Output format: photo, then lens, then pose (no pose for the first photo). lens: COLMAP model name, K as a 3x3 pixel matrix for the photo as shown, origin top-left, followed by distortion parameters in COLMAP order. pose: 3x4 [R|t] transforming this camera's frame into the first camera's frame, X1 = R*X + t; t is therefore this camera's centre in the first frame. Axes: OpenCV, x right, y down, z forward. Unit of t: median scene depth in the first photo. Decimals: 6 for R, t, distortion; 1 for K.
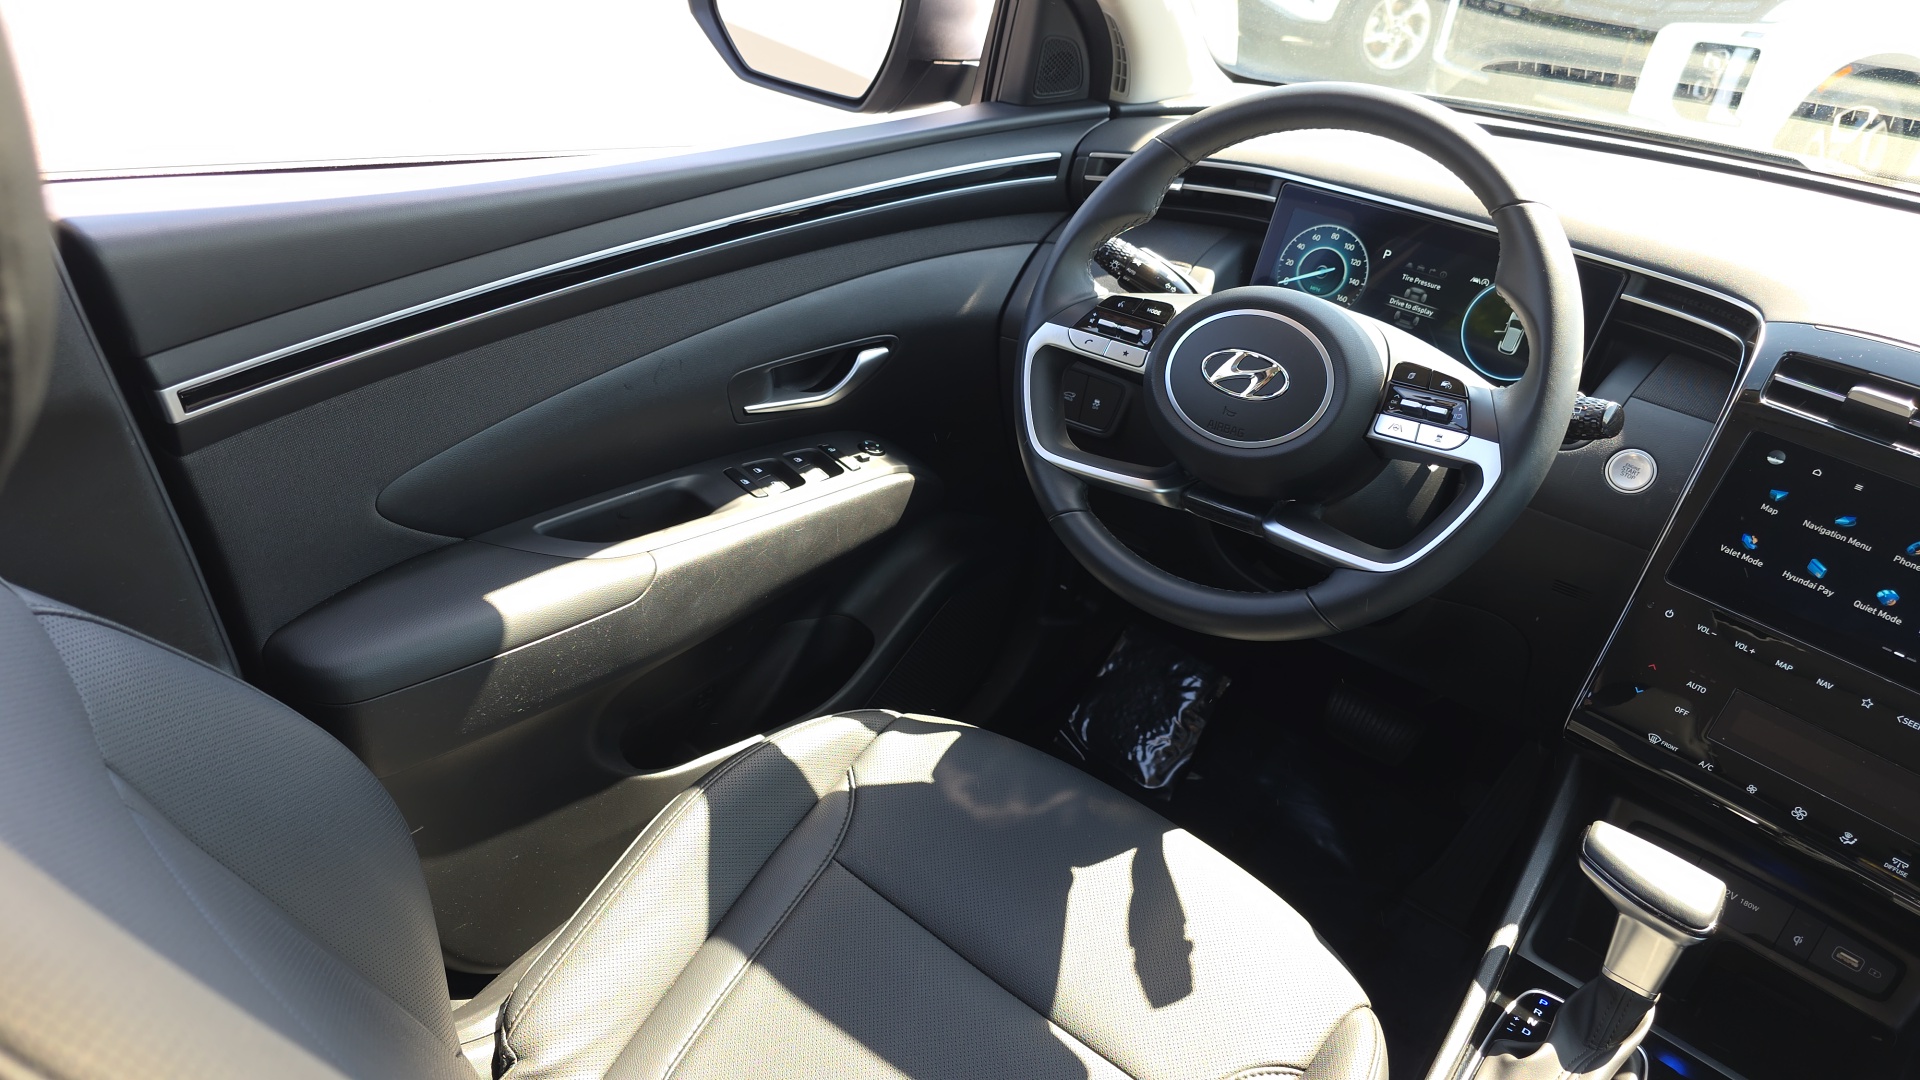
lens RADIAL K [[1304.4, 0, 919.3], [0, 1304.4, 531.0], [0, 0, 1]] dist [0.051275, -0.057530]
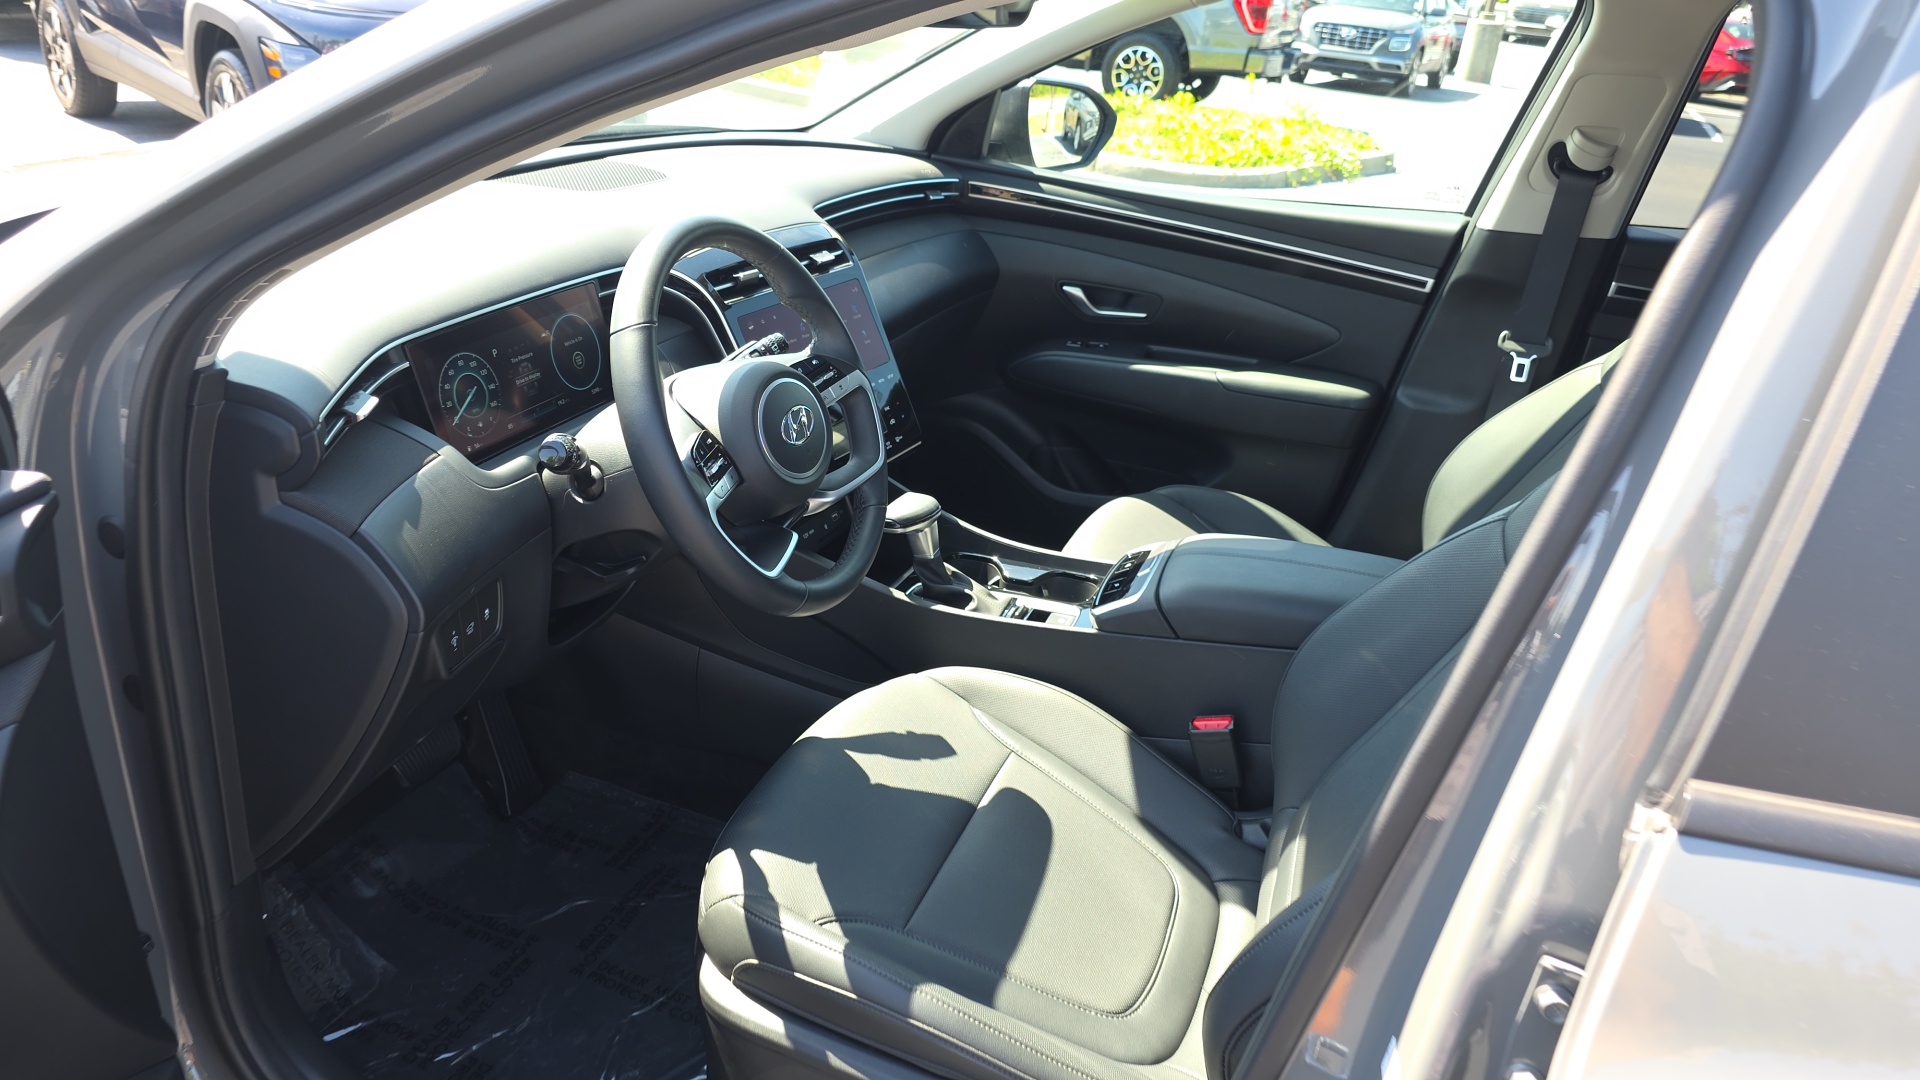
lens RADIAL K [[1304.4, 0, 964.1], [0, 1304.4, 519.7], [0, 0, 1]] dist [0.051275, -0.057530]
pose [[-0.337804, -0.509102, 0.791646, -0.880820], [0.342596, 0.716883, 0.607212, -0.756762], [-0.876651, 0.476333, -0.067749, 0.891399]]
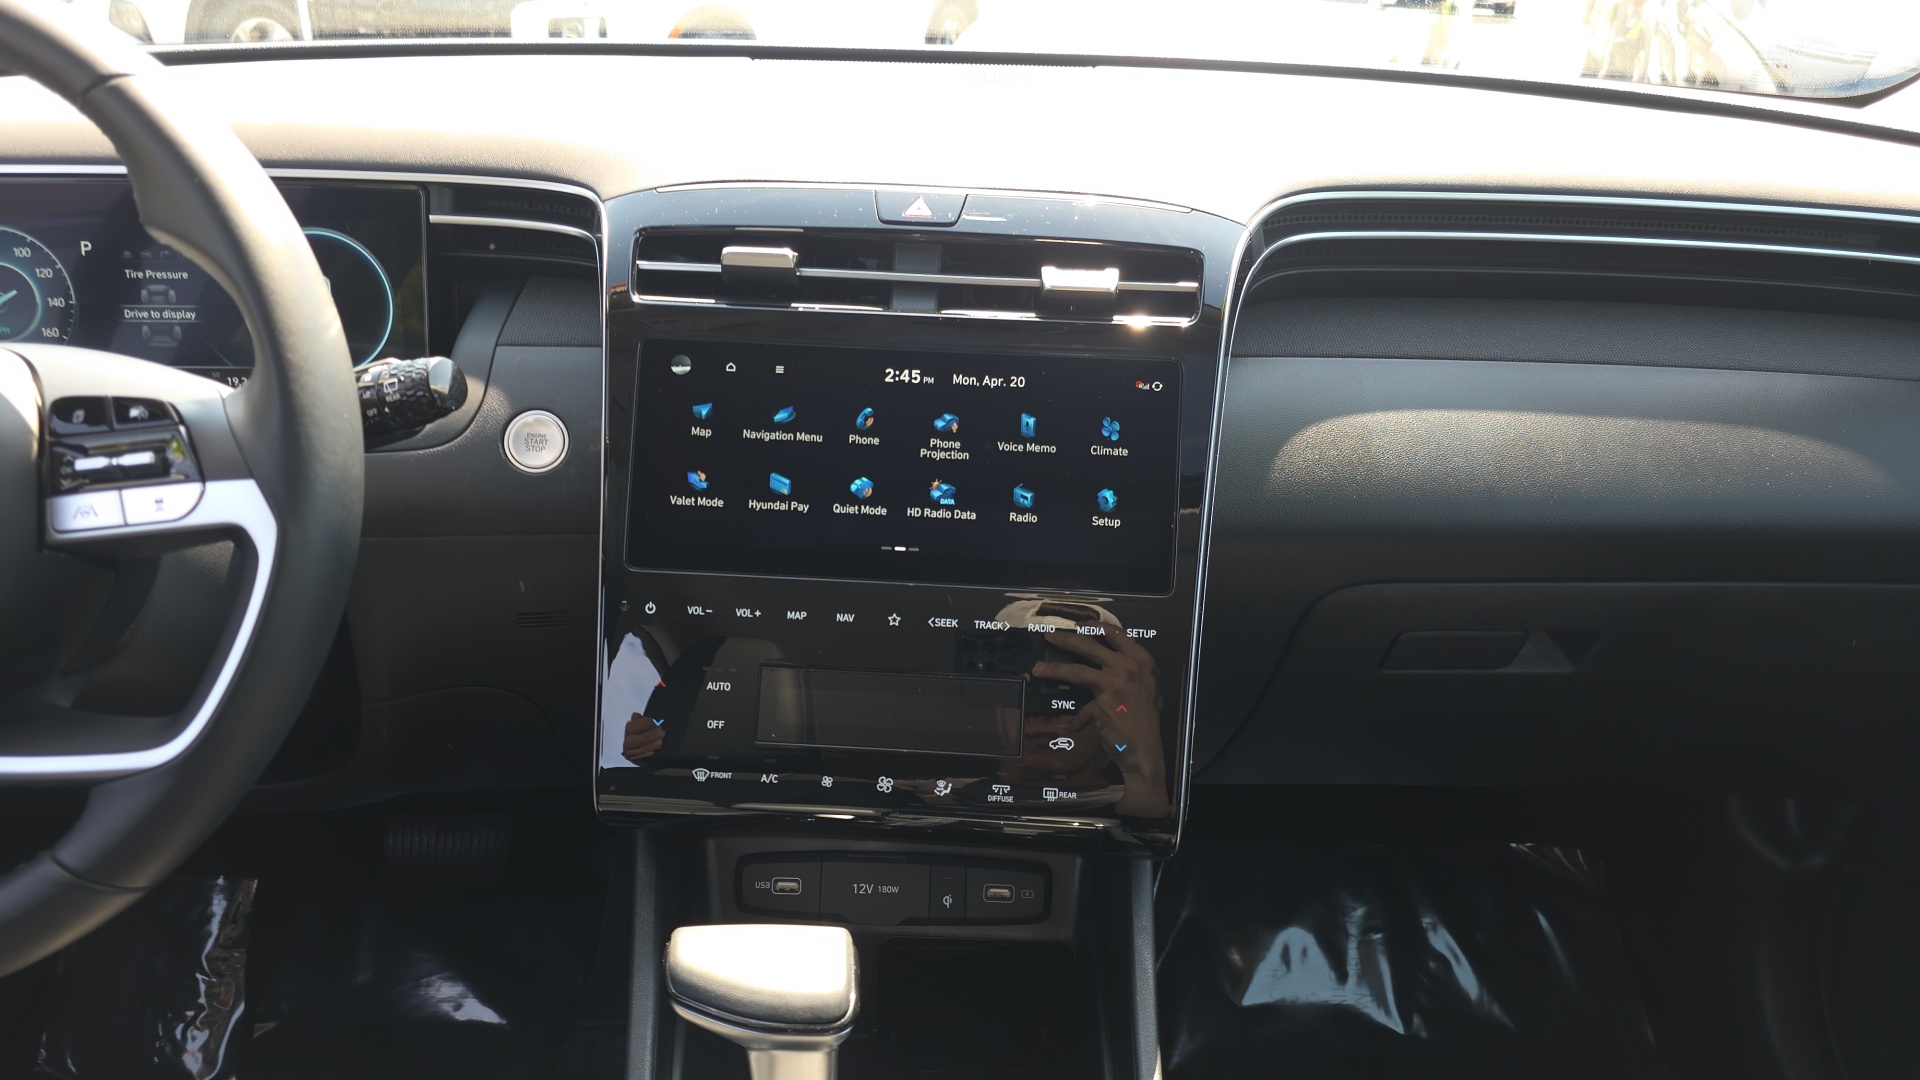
lens RADIAL K [[1304.4, 0, 950.6], [0, 1304.4, 545.9], [0, 0, 1]] dist [0.051275, -0.057530]
pose [[0.709192, -0.376466, 0.596087, 0.246469], [0.383076, 0.915562, 0.122471, 0.005691], [-0.591861, 0.141491, 0.793525, 0.296648]]
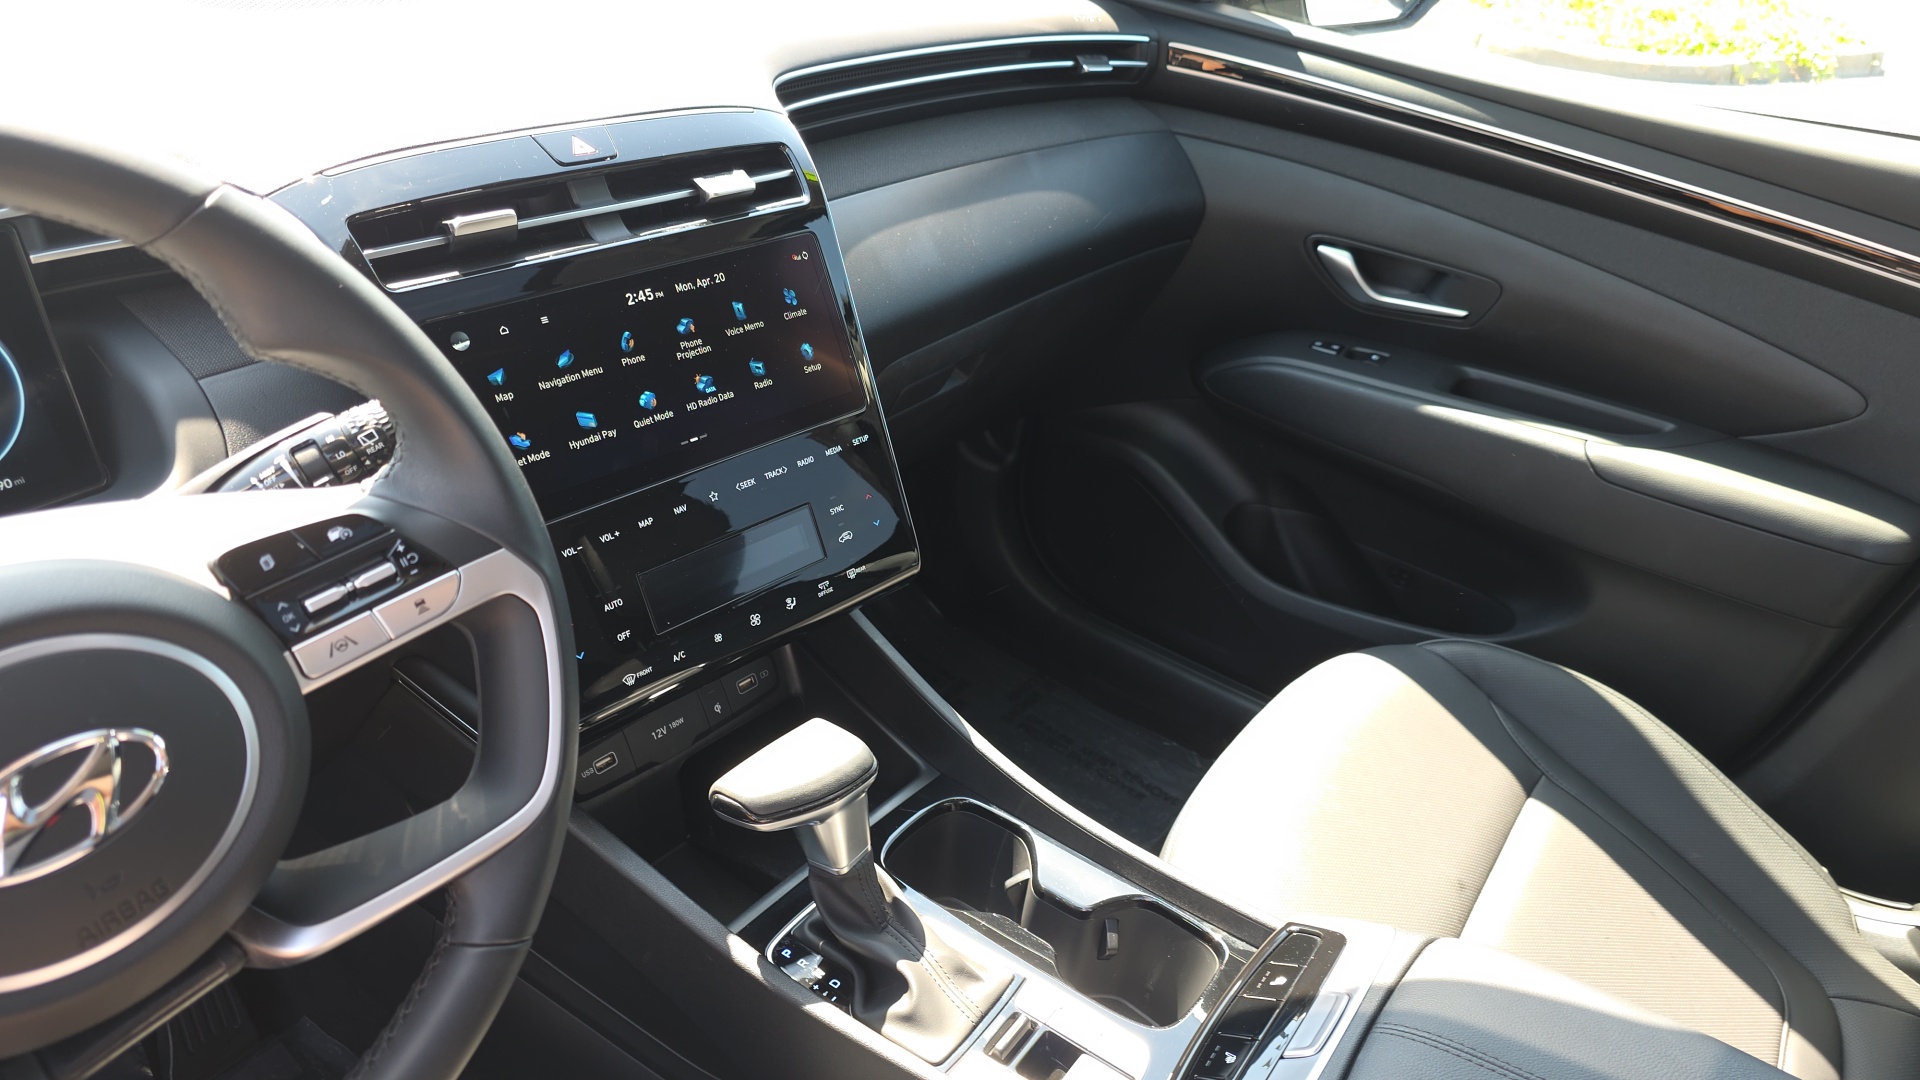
lens RADIAL K [[1304.4, 0, 958.3], [0, 1304.4, 552.6], [0, 0, 1]] dist [0.051275, -0.057530]
pose [[-0.077155, -0.626836, 0.775322, -0.050187], [0.392231, 0.695852, 0.601618, -0.289164], [-0.916625, 0.350523, 0.192176, 0.560891]]
